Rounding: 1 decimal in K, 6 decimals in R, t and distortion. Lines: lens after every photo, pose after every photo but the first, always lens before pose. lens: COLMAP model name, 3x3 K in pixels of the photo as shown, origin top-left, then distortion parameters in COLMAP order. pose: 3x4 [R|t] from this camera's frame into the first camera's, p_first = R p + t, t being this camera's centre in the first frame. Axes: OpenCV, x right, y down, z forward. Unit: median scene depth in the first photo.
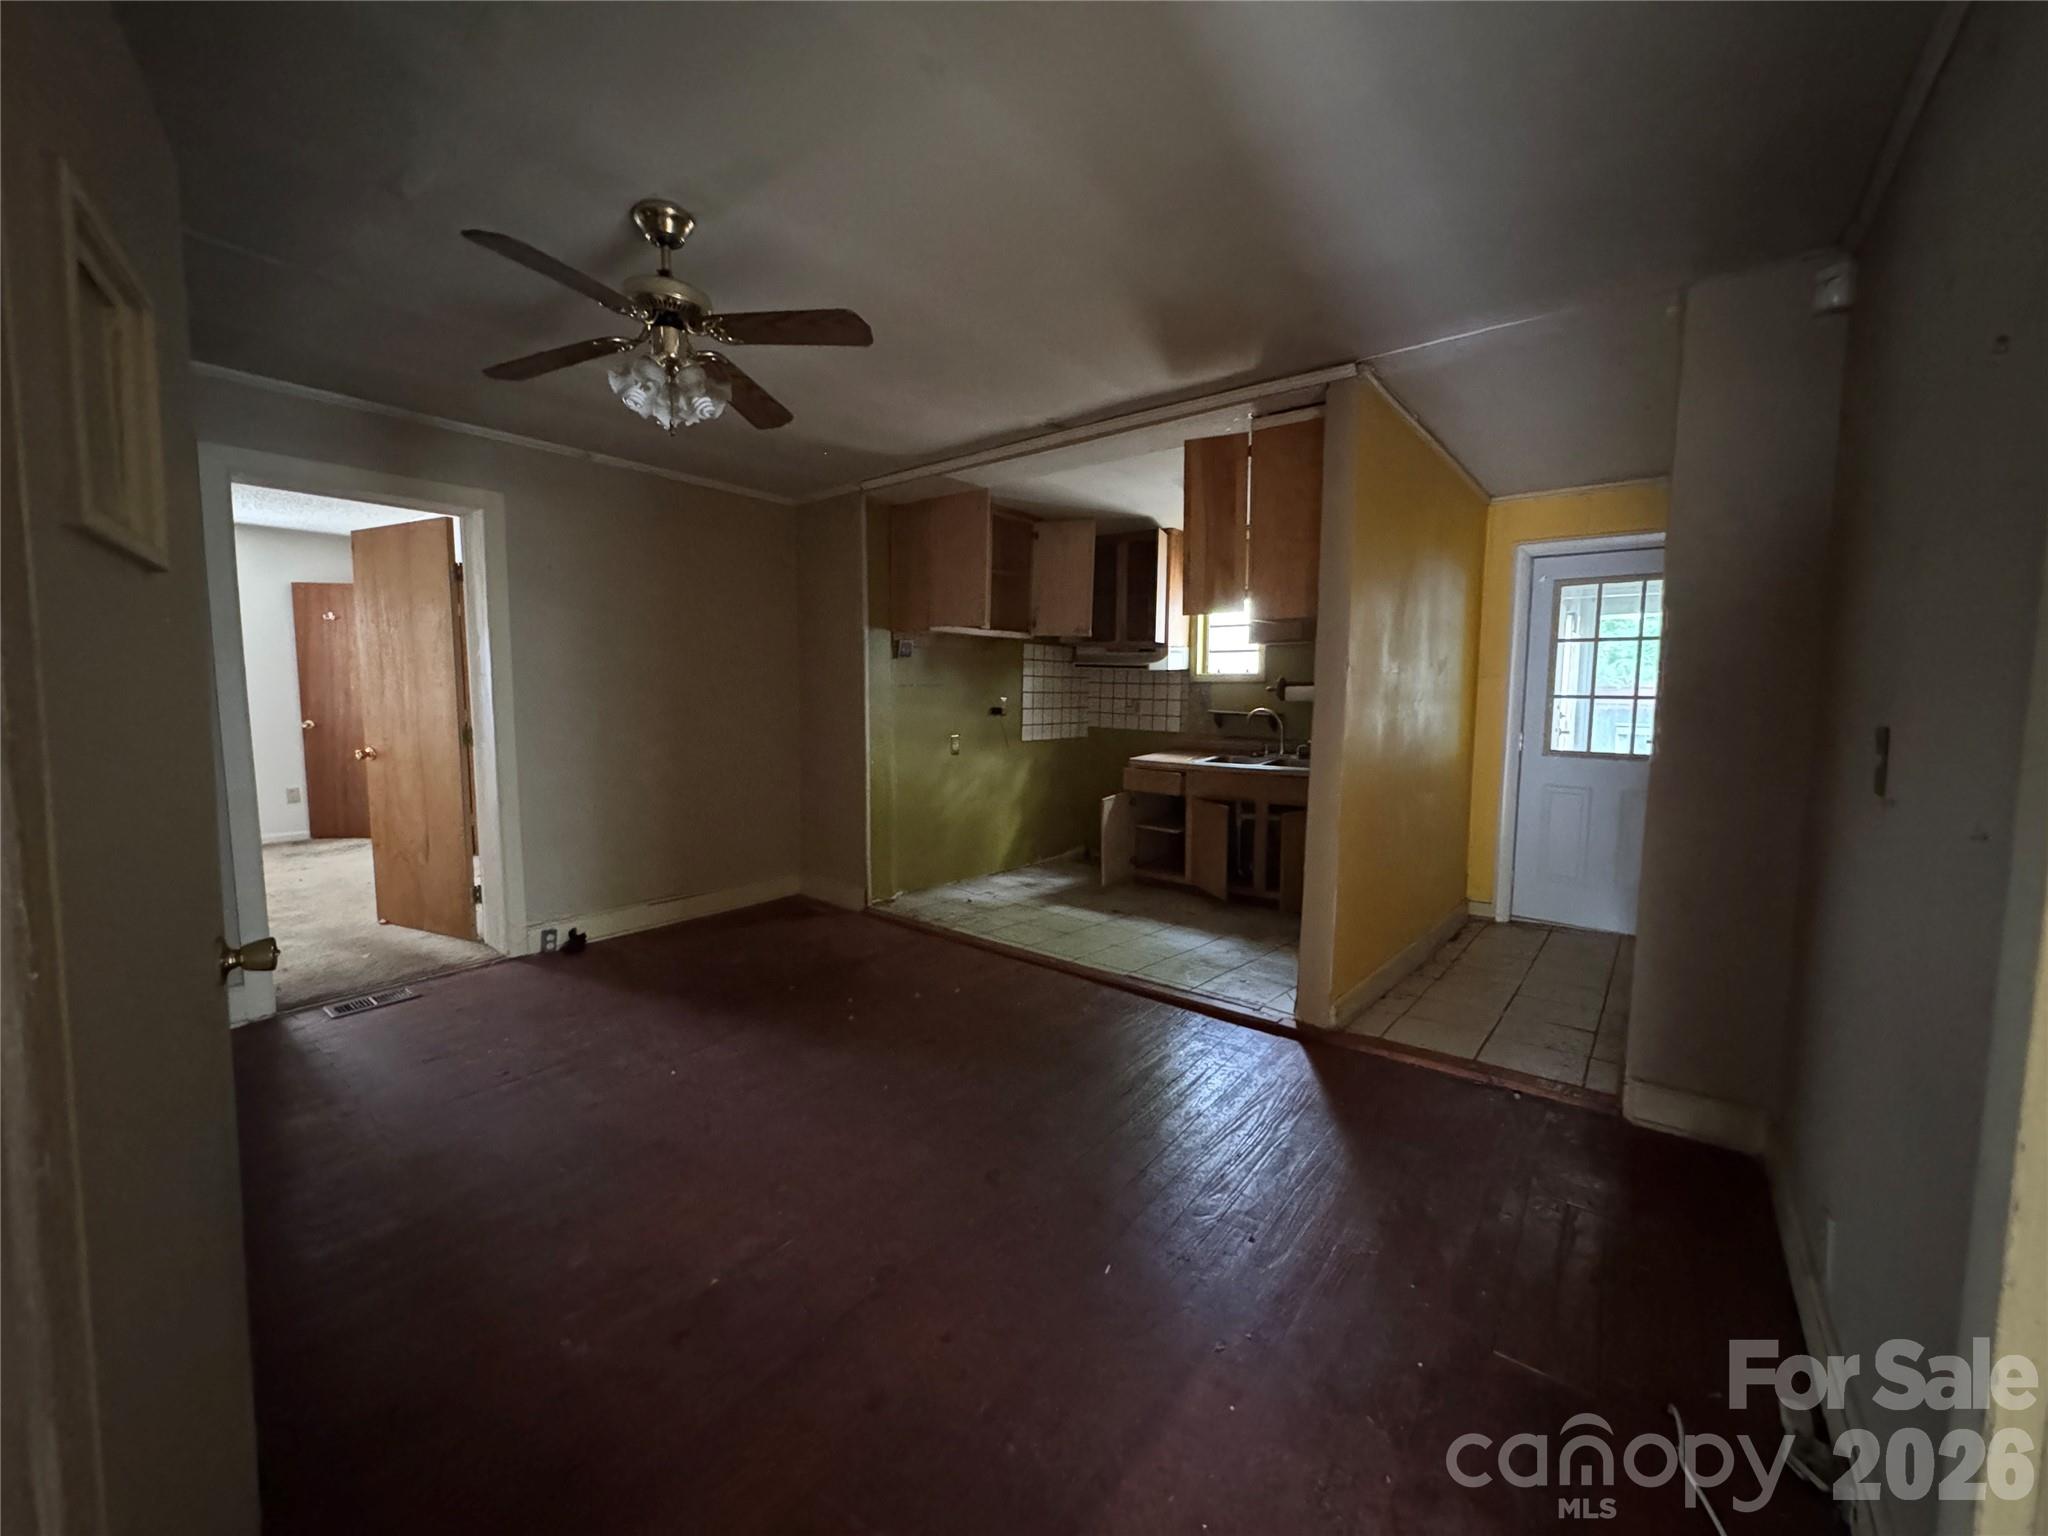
lens RADIAL K [[826.0, 0, 1024.0], [0, 826.0, 768.0], [0, 0, 1]] dist [-0.000530, -0.000026]
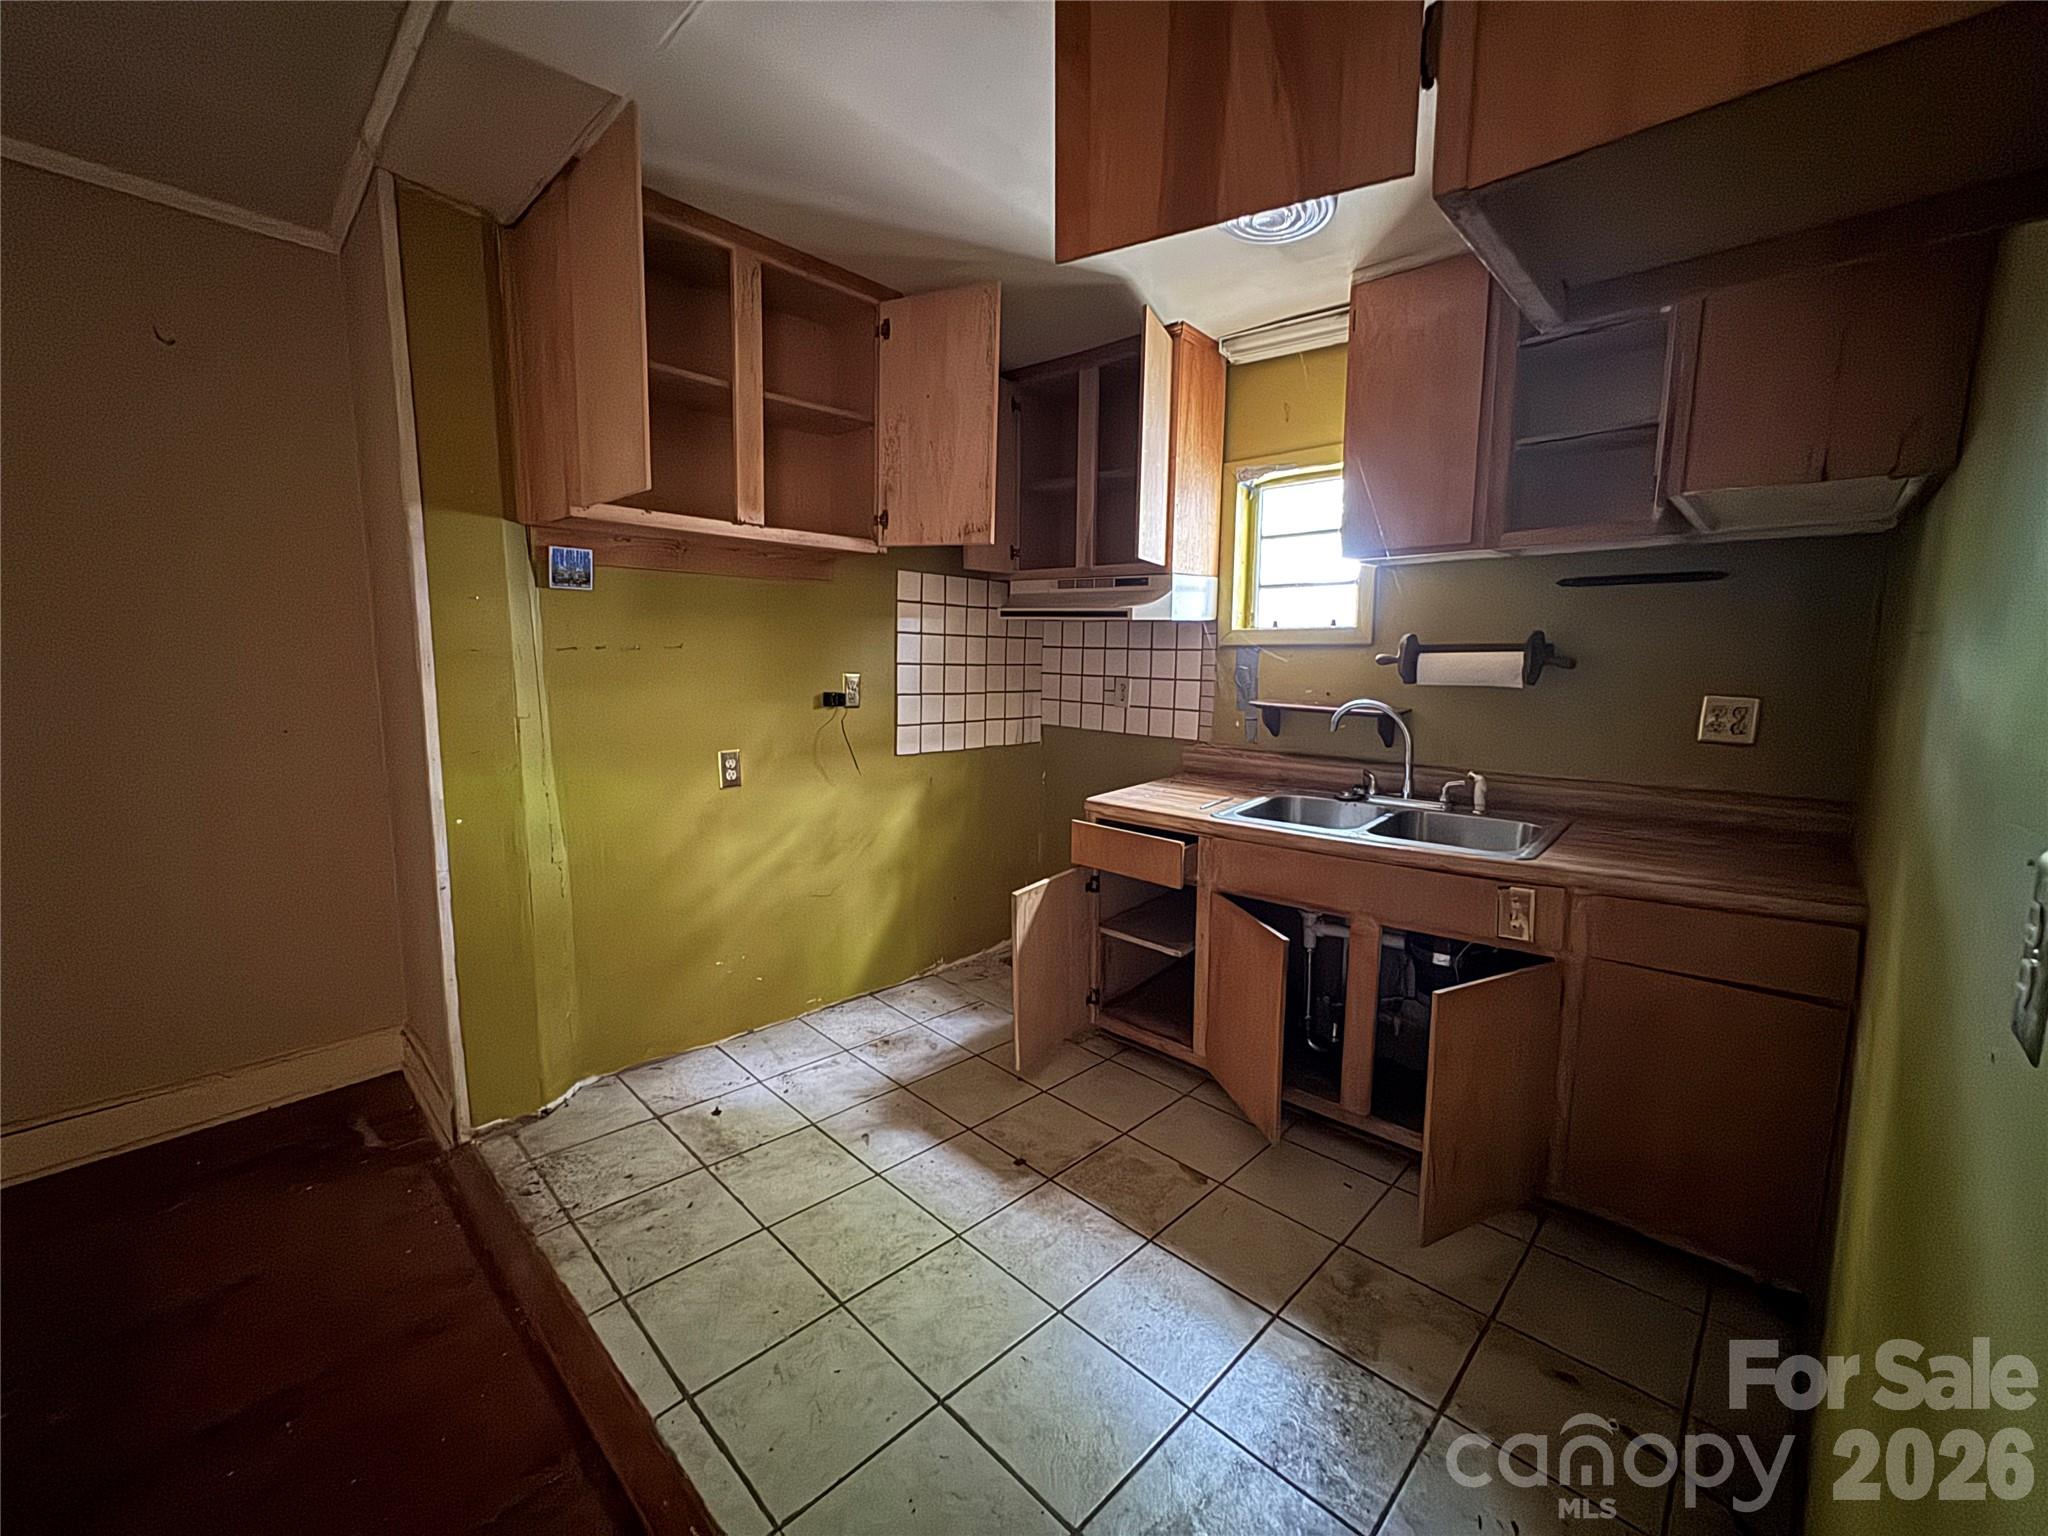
lens RADIAL K [[822.2, 0, 1024.0], [0, 822.2, 768.0], [0, 0, 1]] dist [0.000138, -0.000081]
pose [[0.997234, 0.013788, -0.073034, 0.122602], [-0.011249, 0.999322, 0.035068, -0.045397], [0.073468, -0.034150, 0.996713, 0.492165]]
